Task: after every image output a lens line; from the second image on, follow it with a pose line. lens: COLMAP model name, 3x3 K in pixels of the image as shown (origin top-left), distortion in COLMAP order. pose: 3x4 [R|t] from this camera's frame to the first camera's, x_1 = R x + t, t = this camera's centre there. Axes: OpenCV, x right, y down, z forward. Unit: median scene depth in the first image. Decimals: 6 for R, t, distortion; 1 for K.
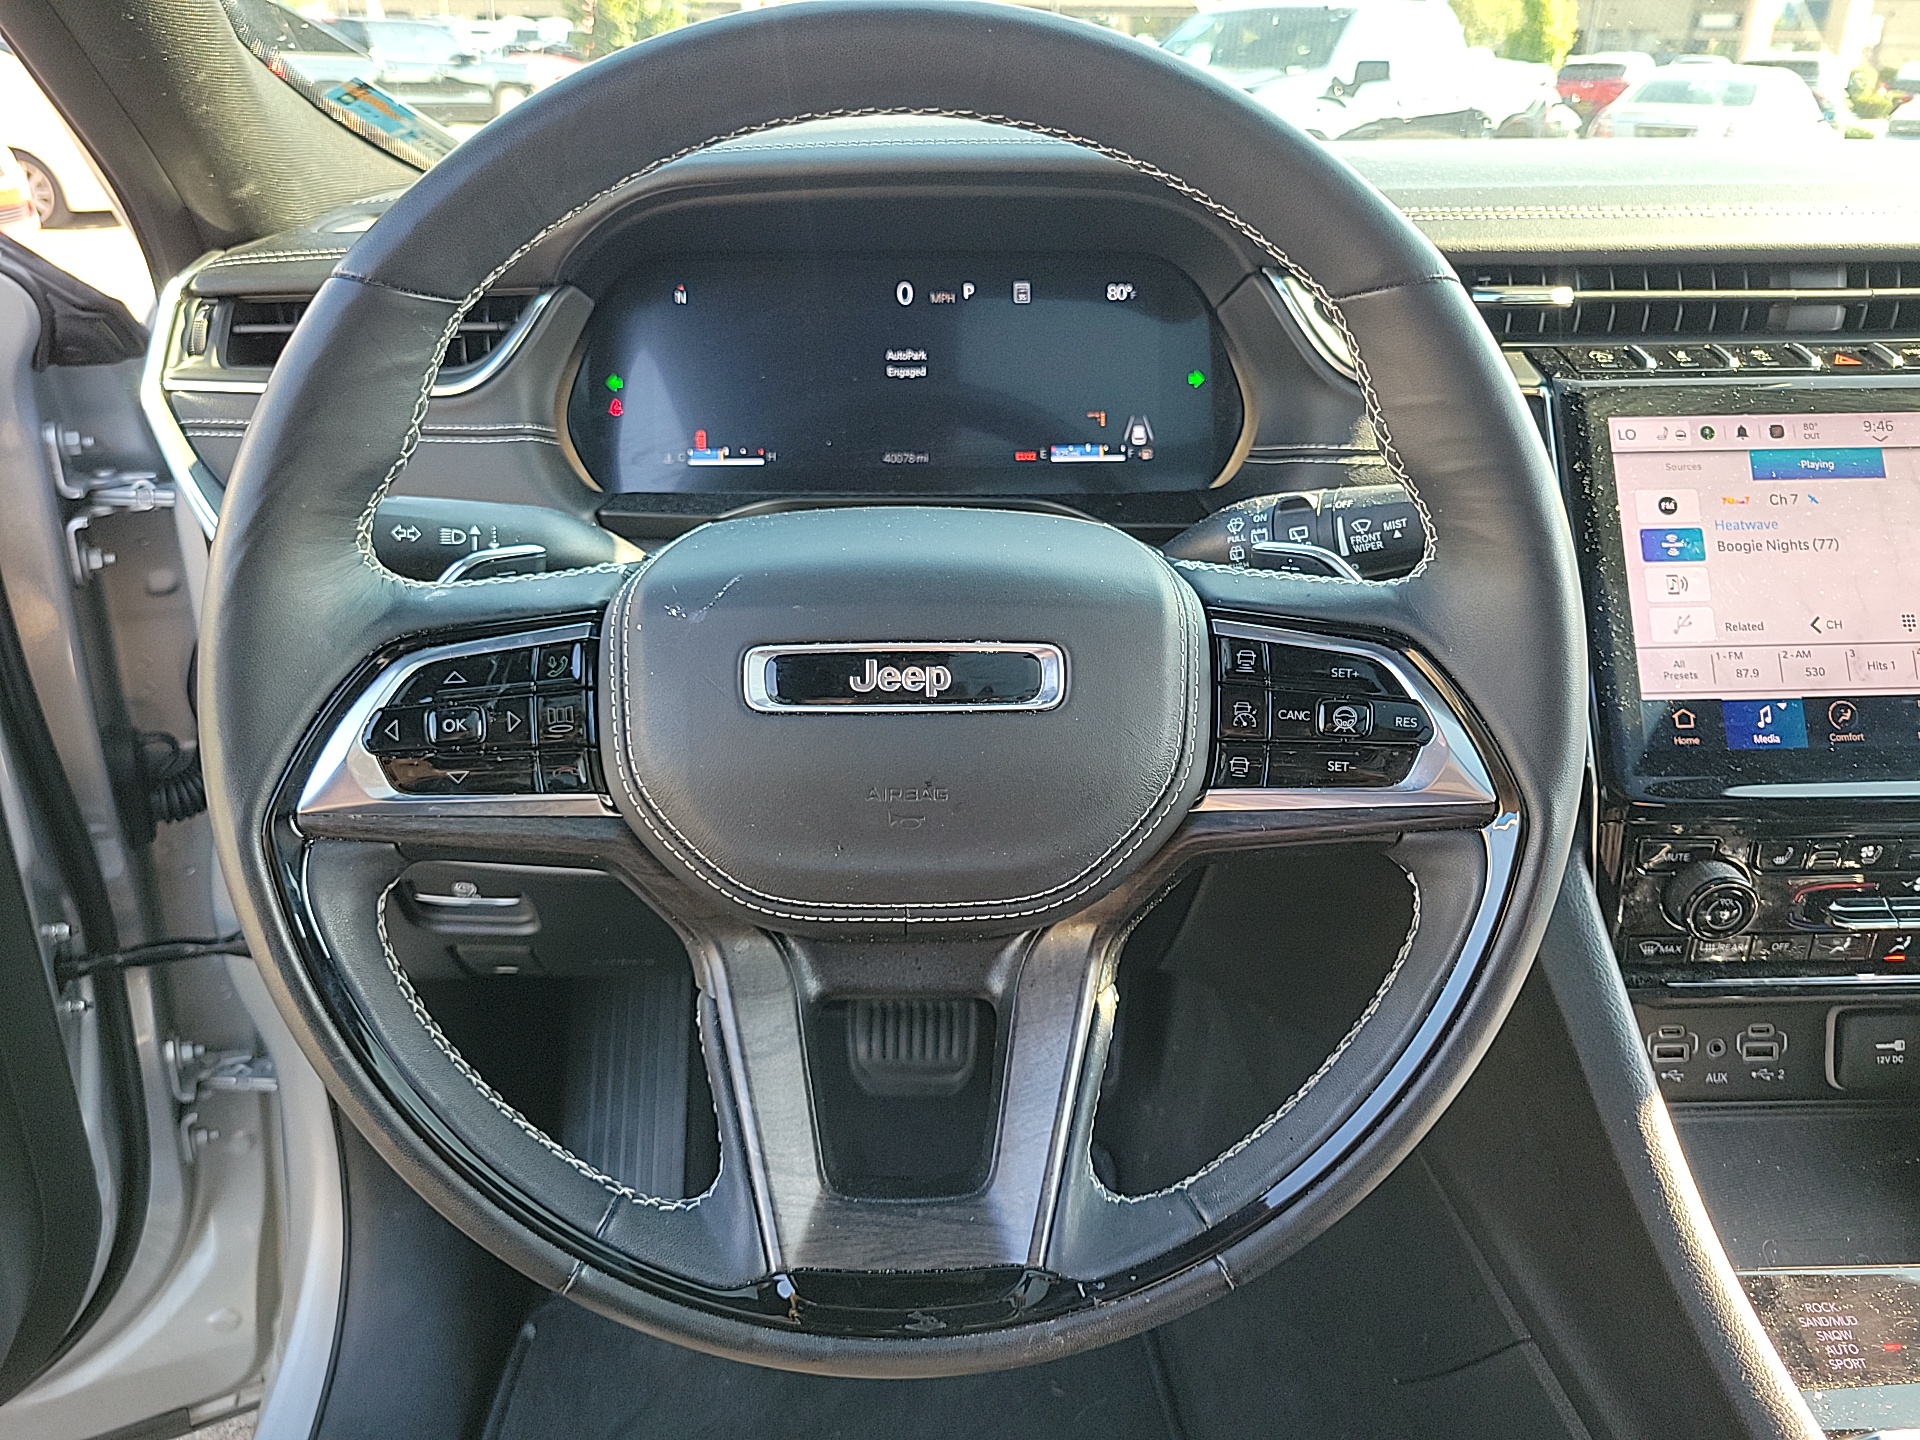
lens RADIAL K [[1474.9, 0, 961.9], [0, 1474.9, 706.1], [0, 0, 1]] dist [0.021938, -0.013935]
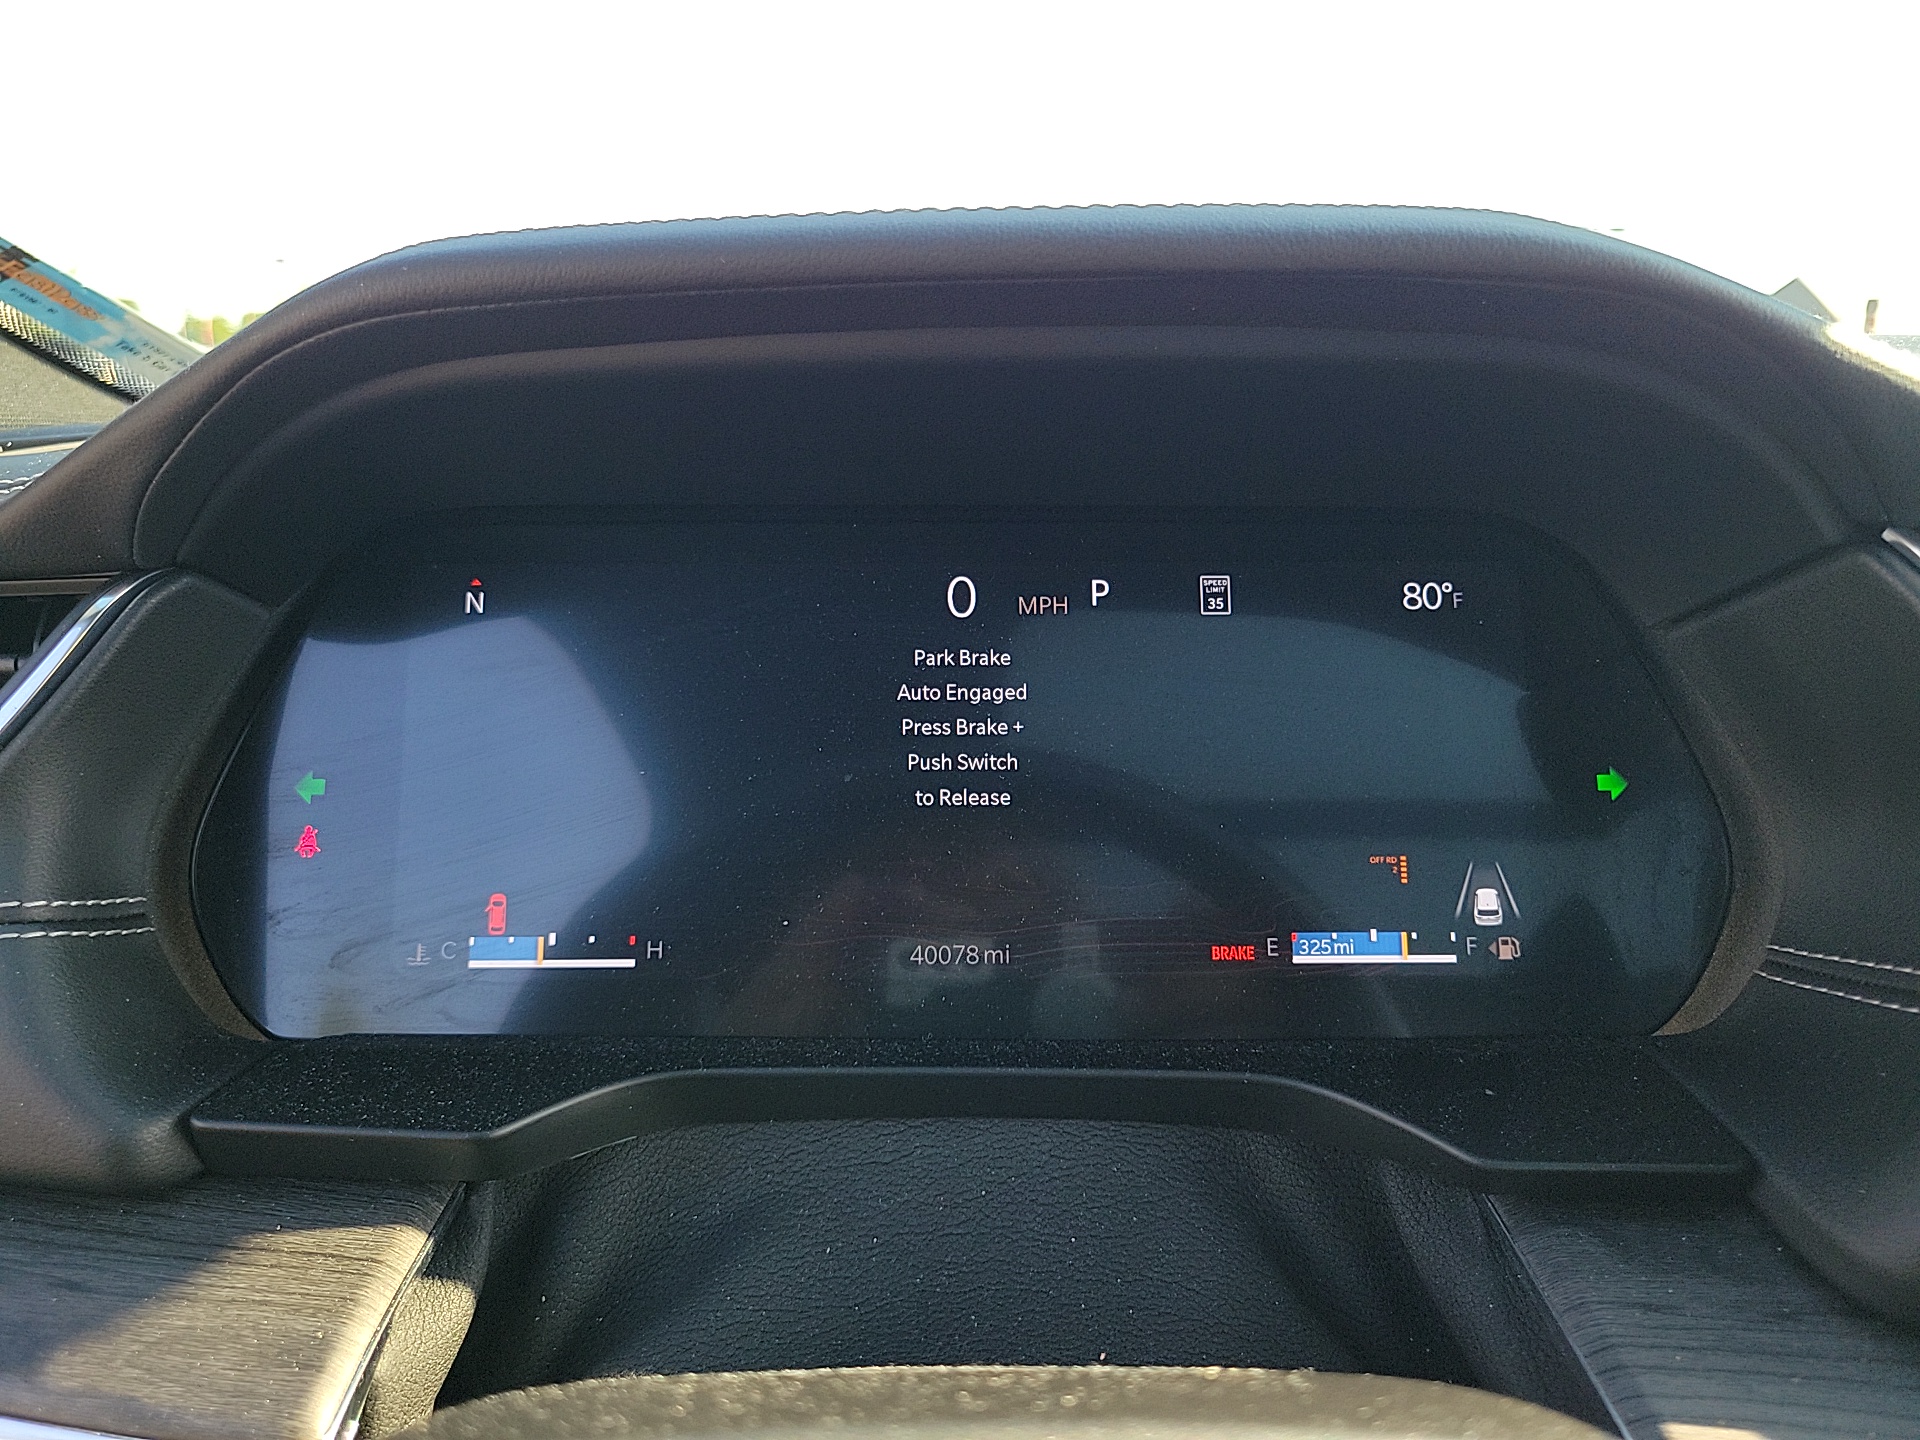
lens RADIAL K [[1474.9, 0, 961.9], [0, 1474.9, 706.1], [0, 0, 1]] dist [0.021938, -0.013935]
pose [[0.999932, 0.005551, -0.010303, -0.040290], [-0.007618, 0.977038, -0.212927, -0.177462], [0.008884, 0.212991, 0.977014, 0.669371]]
